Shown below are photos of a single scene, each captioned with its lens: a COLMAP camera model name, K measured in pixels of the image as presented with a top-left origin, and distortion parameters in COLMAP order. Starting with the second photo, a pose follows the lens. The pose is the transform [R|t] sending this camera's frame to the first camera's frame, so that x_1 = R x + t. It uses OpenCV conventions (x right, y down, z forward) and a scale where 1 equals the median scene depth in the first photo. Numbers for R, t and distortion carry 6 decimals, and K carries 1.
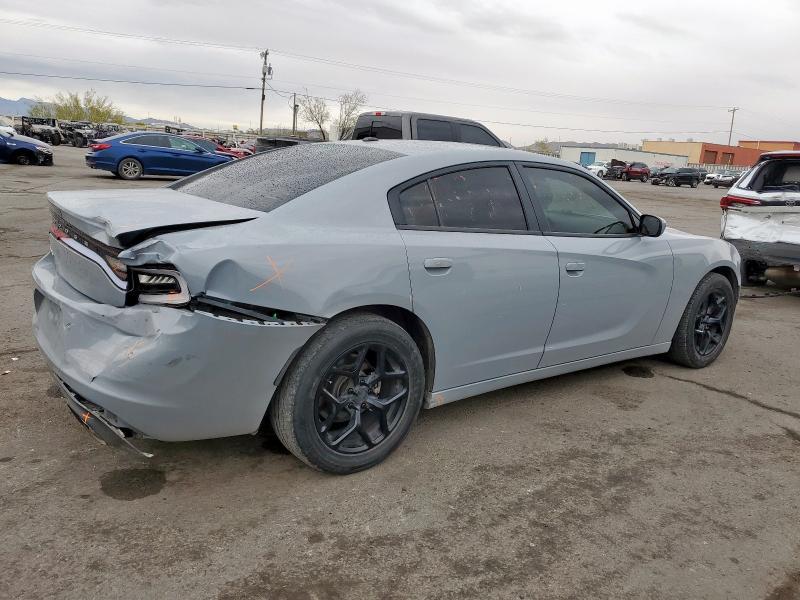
lens RADIAL K [[634.3, 0, 400.0], [0, 634.3, 300.0], [0, 0, 1]] dist [-0.003569, 0.000135]
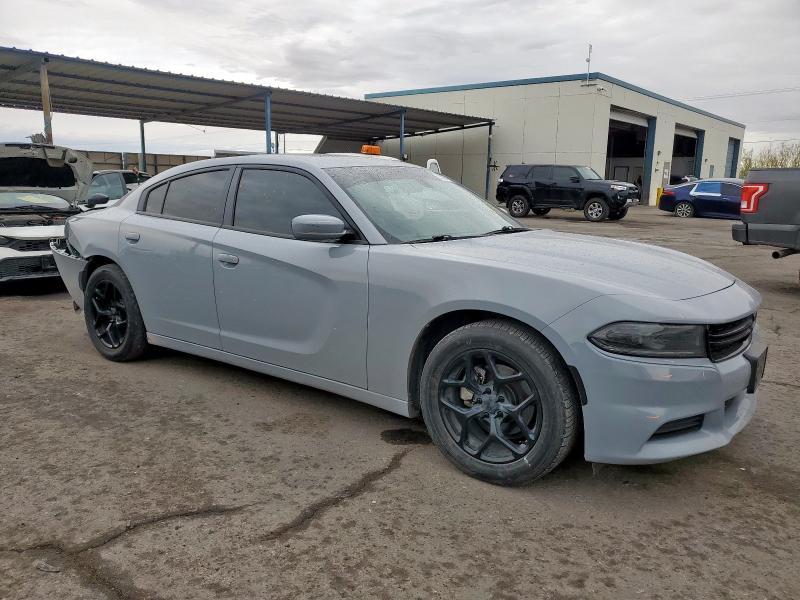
lens RADIAL K [[634.3, 0, 400.0], [0, 634.3, 300.0], [0, 0, 1]] dist [-0.003569, 0.000135]
pose [[0.281626, 0.117315, -0.952326, 1.468109], [-0.214147, 0.975149, 0.056798, -0.115461], [0.935322, 0.187942, 0.299749, 1.031780]]
